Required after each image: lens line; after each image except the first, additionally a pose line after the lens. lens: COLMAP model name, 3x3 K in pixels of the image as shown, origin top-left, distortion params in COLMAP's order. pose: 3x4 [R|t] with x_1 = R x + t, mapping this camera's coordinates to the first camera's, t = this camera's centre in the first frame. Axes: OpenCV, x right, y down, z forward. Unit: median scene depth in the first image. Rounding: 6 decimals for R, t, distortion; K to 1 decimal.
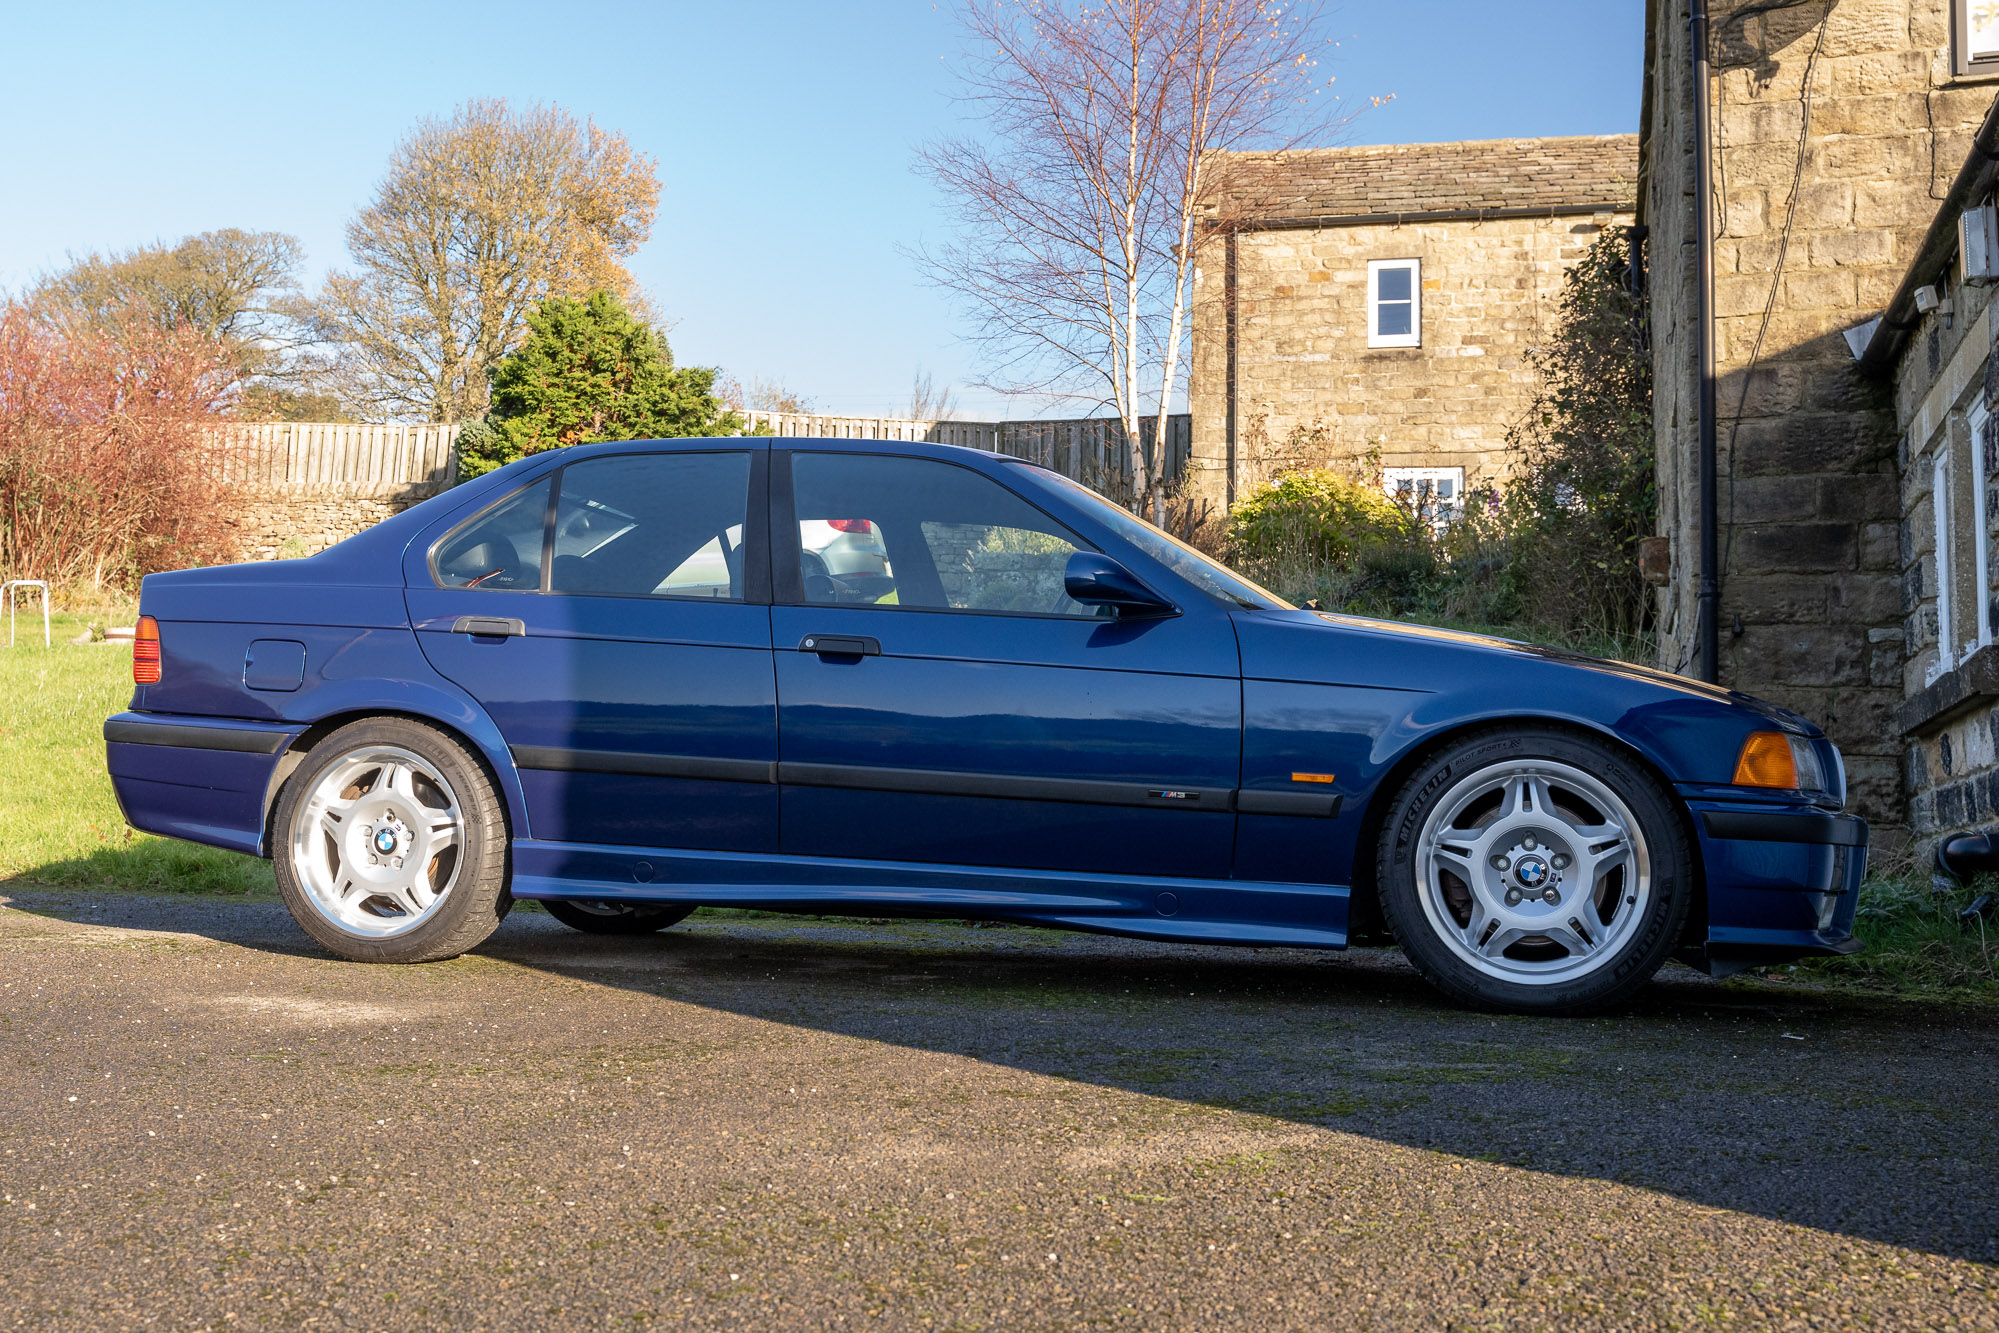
lens RADIAL K [[2159.1, 0, 857.4], [0, 2159.1, 653.2], [0, 0, 1]] dist [0.002627, -0.008138]
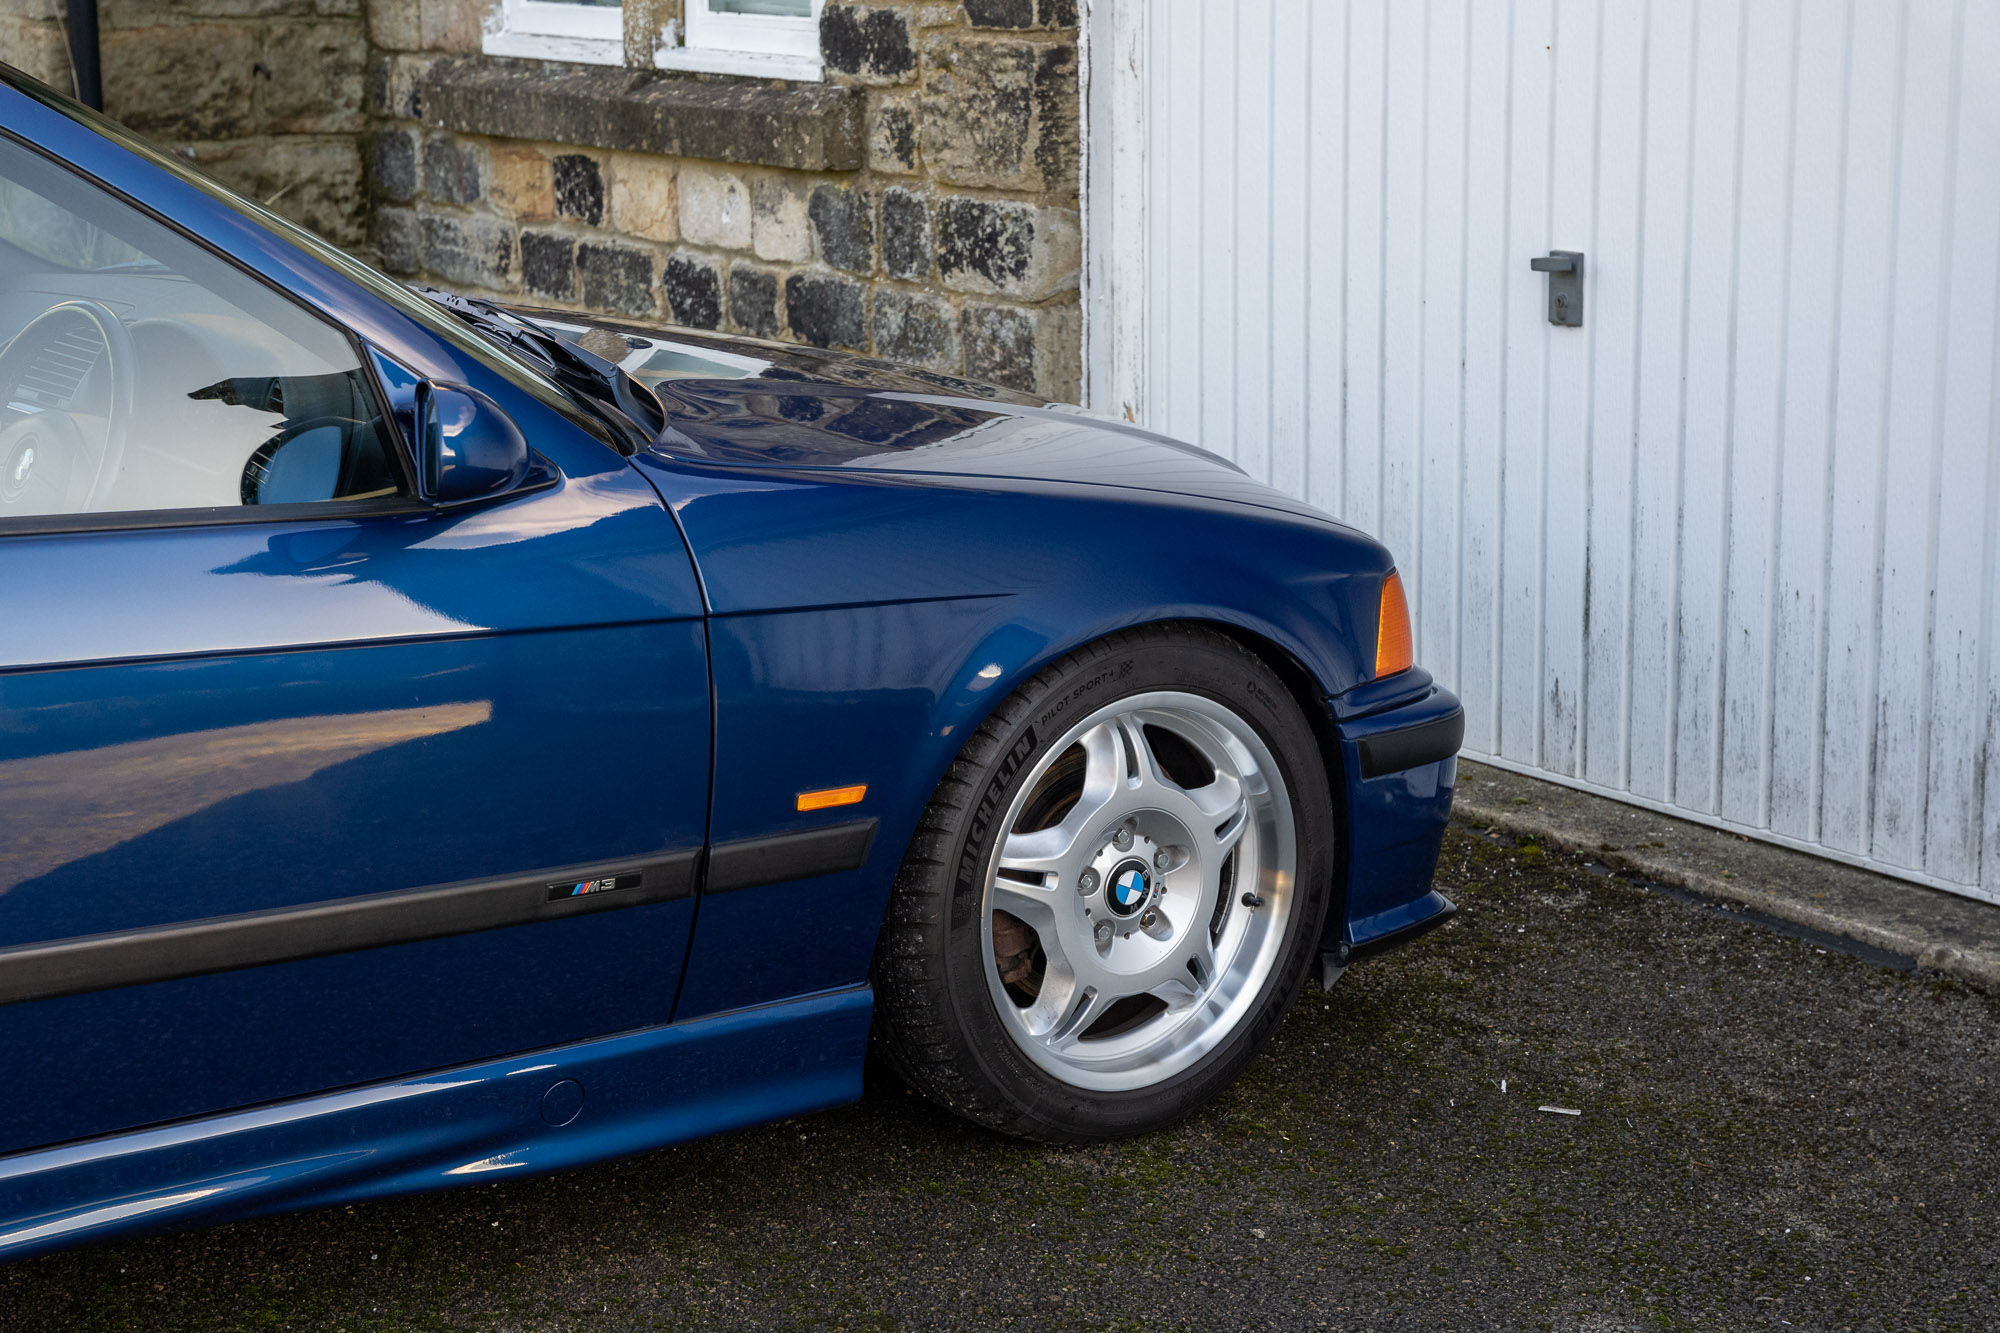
lens RADIAL K [[3445.9, 0, 992.9], [0, 3445.9, 659.5], [0, 0, 1]] dist [0.026931, 0.040800]
pose [[0.585733, -0.202000, 0.784928, -0.196795], [-0.069290, 0.952420, 0.296809, -0.108531], [-0.807537, -0.228238, 0.543867, 0.291163]]
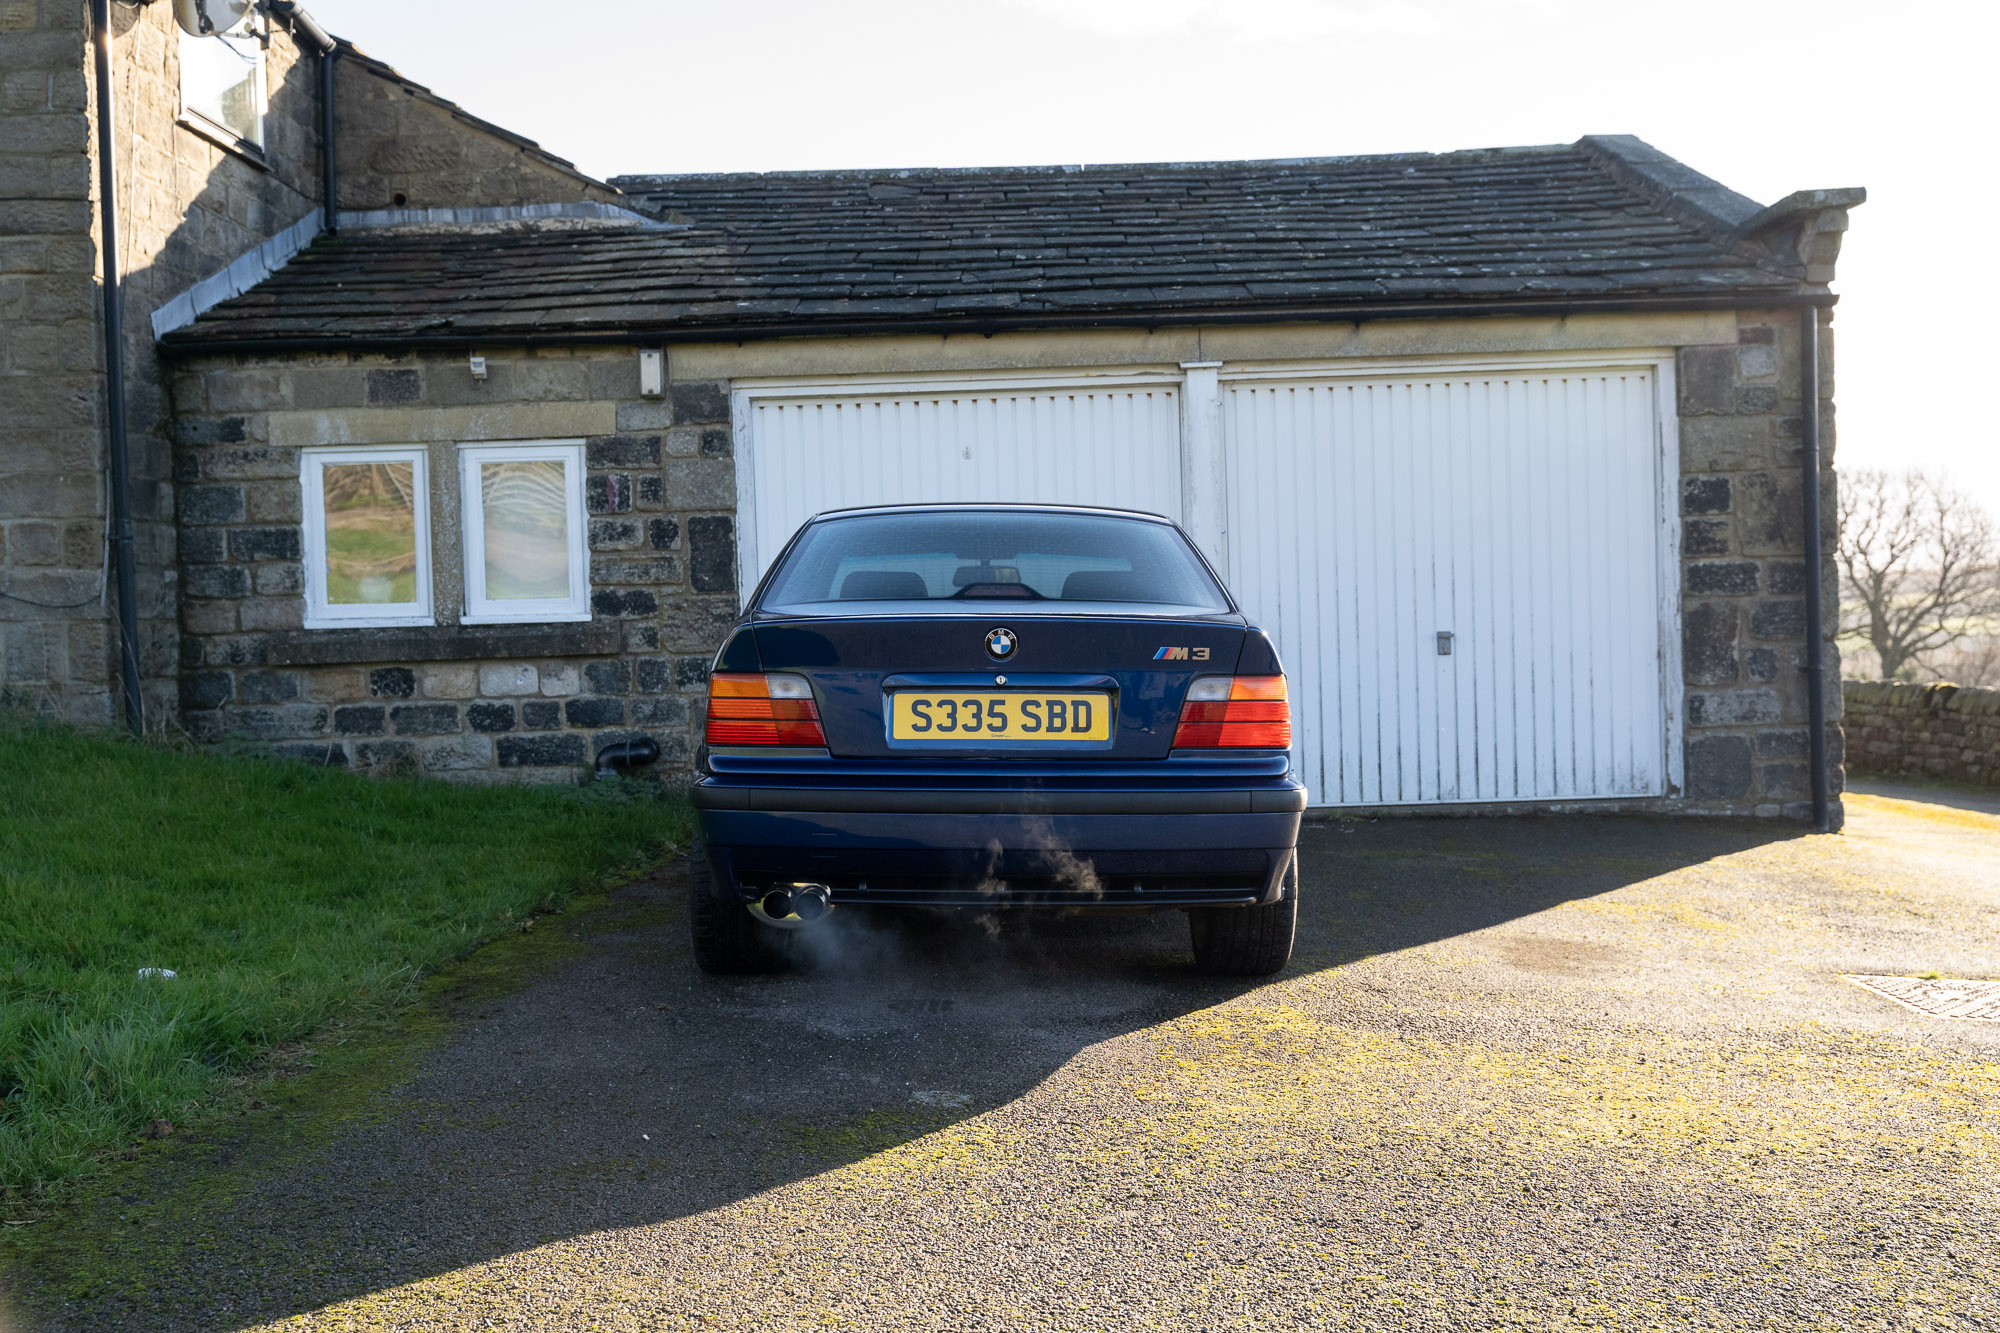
lens RADIAL K [[1984.5, 0, 1000.0], [0, 1984.5, 666.5], [0, 0, 1]] dist [0.003024, -0.005646]
pose [[-0.309648, -0.046441, 0.949717, -0.712550], [-0.078660, 0.996634, 0.023088, -0.020056], [-0.947592, -0.067555, -0.312258, 0.888945]]
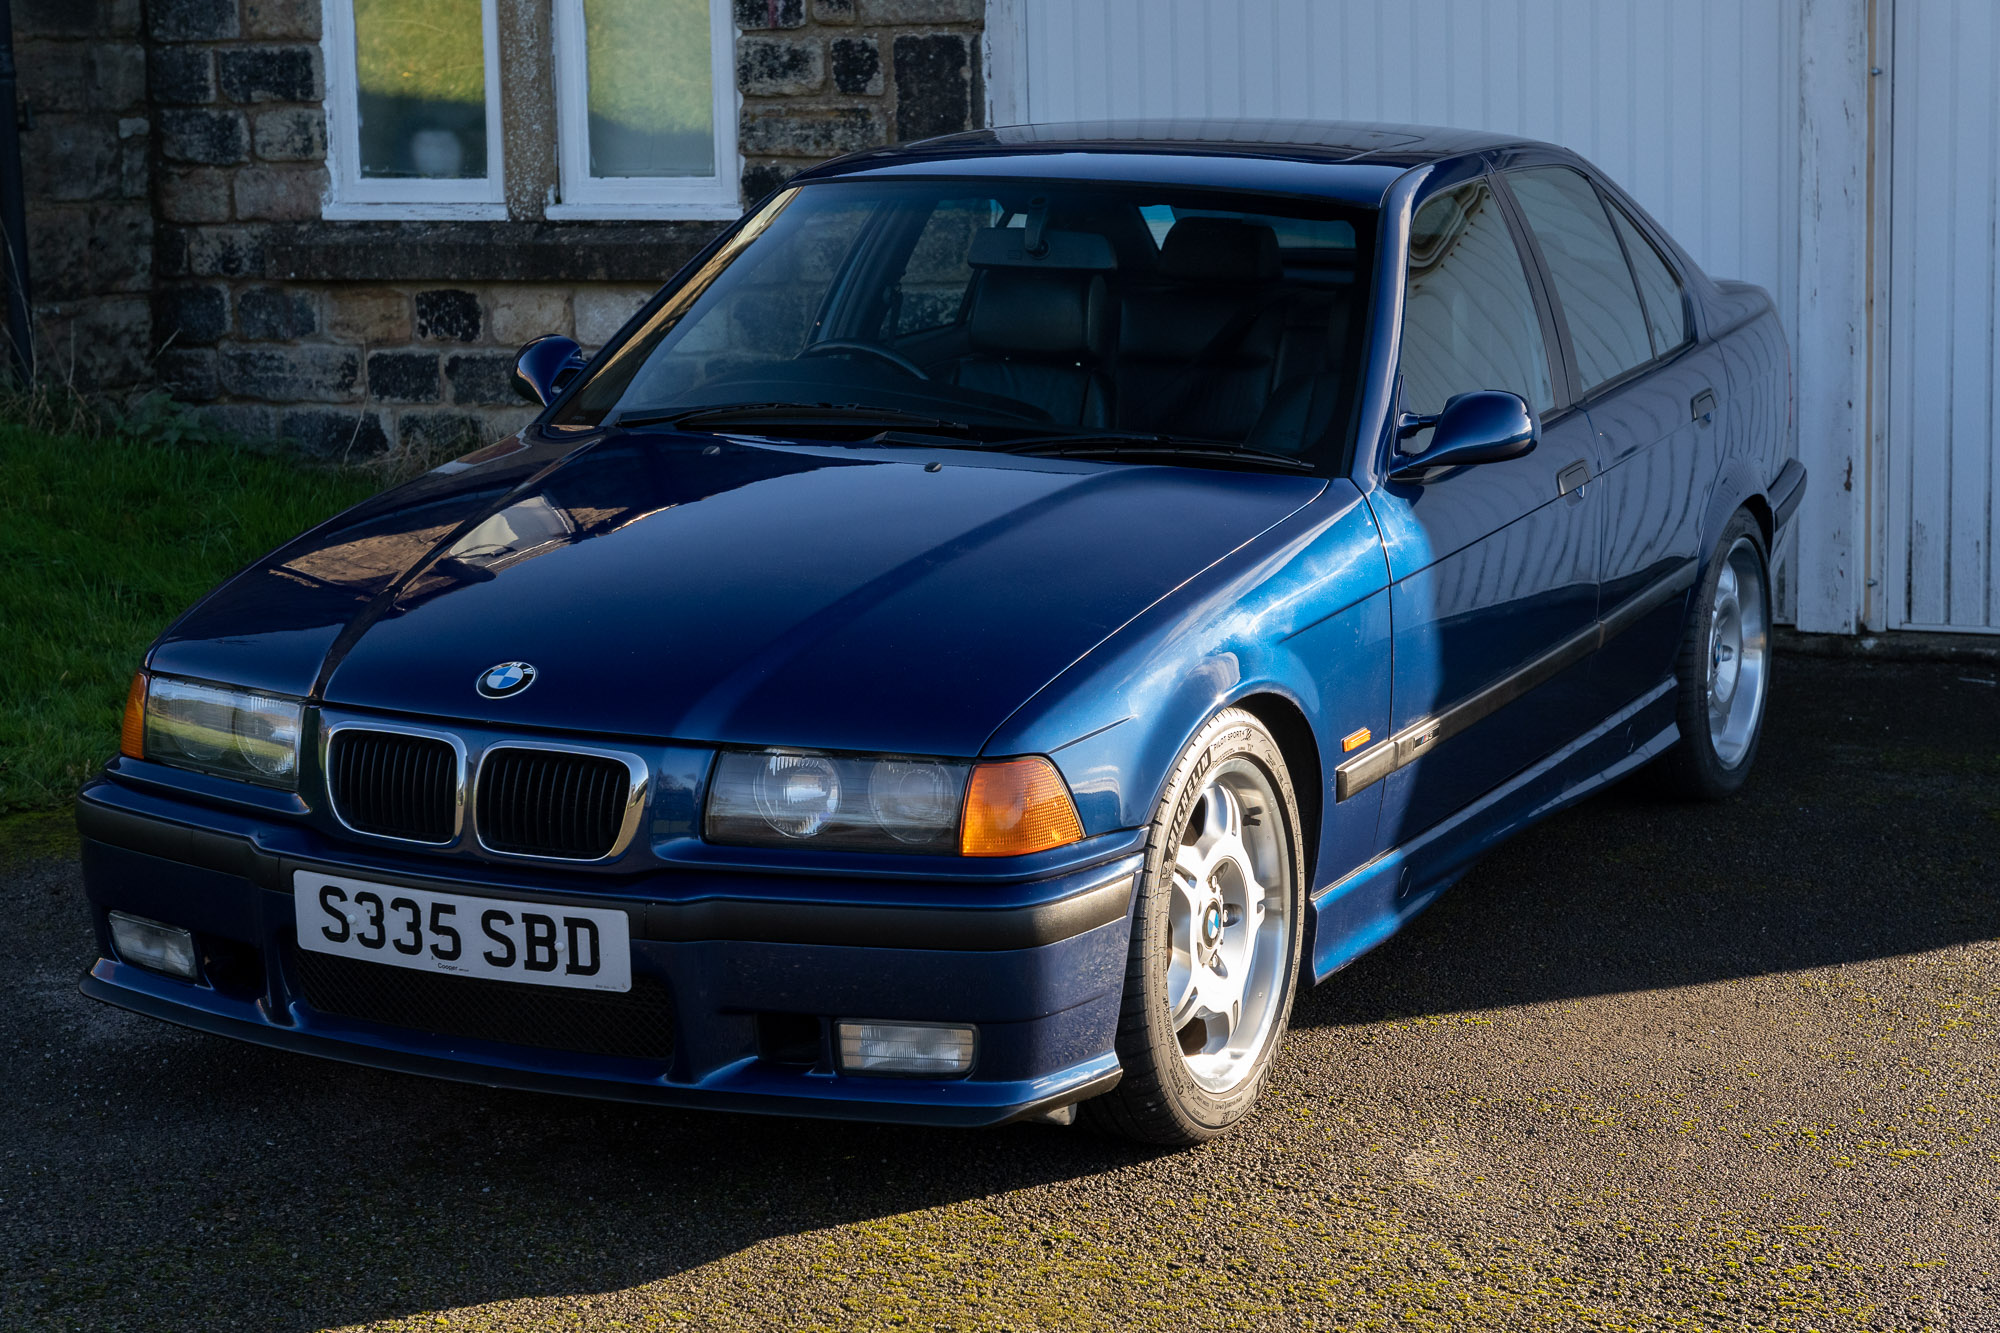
lens RADIAL K [[3940.2, 0, 973.9], [0, 3940.2, 637.7], [0, 0, 1]] dist [0.025958, 0.199636]
pose [[0.131093, -0.175217, 0.975763, -0.818608], [-0.078328, 0.979350, 0.186384, -0.109850], [-0.988271, -0.100863, 0.114661, 0.535481]]
